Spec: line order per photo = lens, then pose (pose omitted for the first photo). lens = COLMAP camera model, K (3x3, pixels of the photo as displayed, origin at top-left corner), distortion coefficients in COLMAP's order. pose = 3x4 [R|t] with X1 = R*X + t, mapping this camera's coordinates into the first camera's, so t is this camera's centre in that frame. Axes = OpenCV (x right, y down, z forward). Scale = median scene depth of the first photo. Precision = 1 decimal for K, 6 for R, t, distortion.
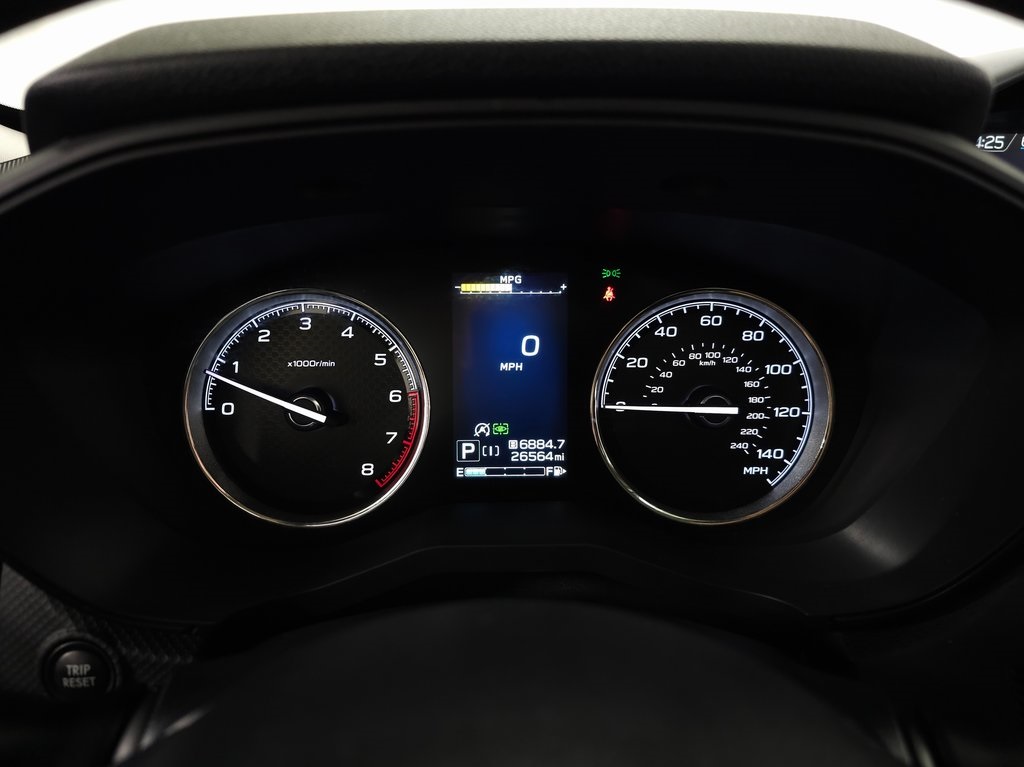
lens RADIAL K [[696.3, 0, 516.4], [0, 696.3, 383.8], [0, 0, 1]] dist [0.053709, -0.072676]
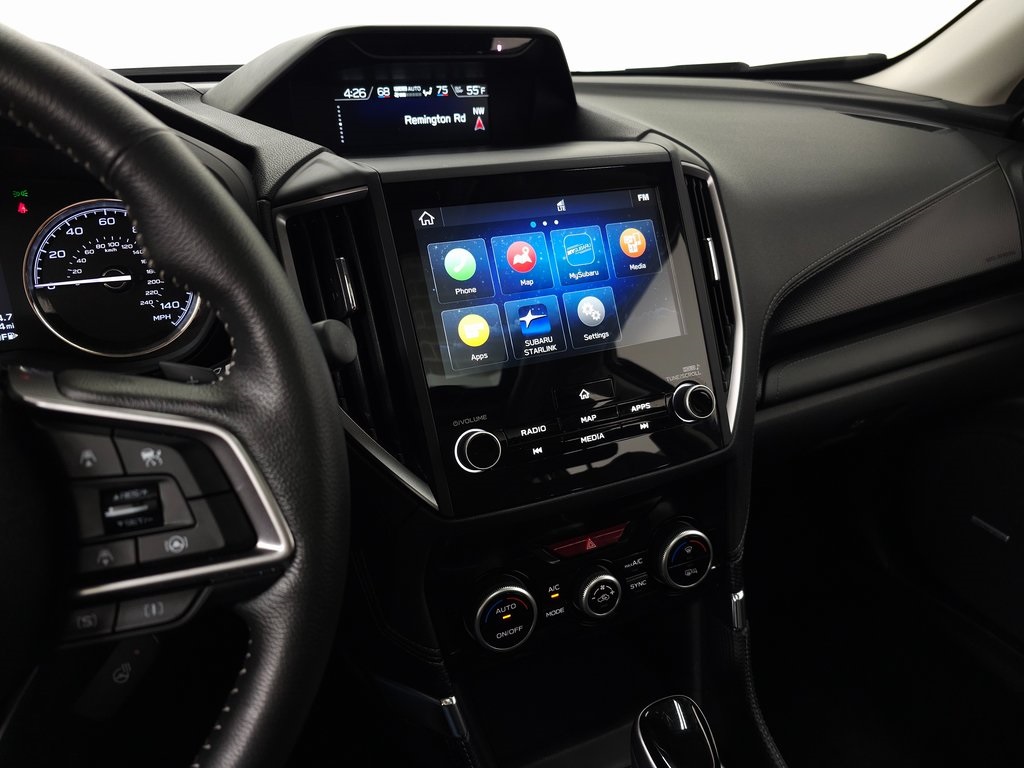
lens RADIAL K [[696.3, 0, 516.4], [0, 696.3, 384.3], [0, 0, 1]] dist [0.053709, -0.072676]
pose [[0.921568, -0.164850, 0.351477, 0.498937], [0.139054, 0.985463, 0.097605, 0.229097], [-0.362458, -0.041076, 0.931095, -0.738197]]
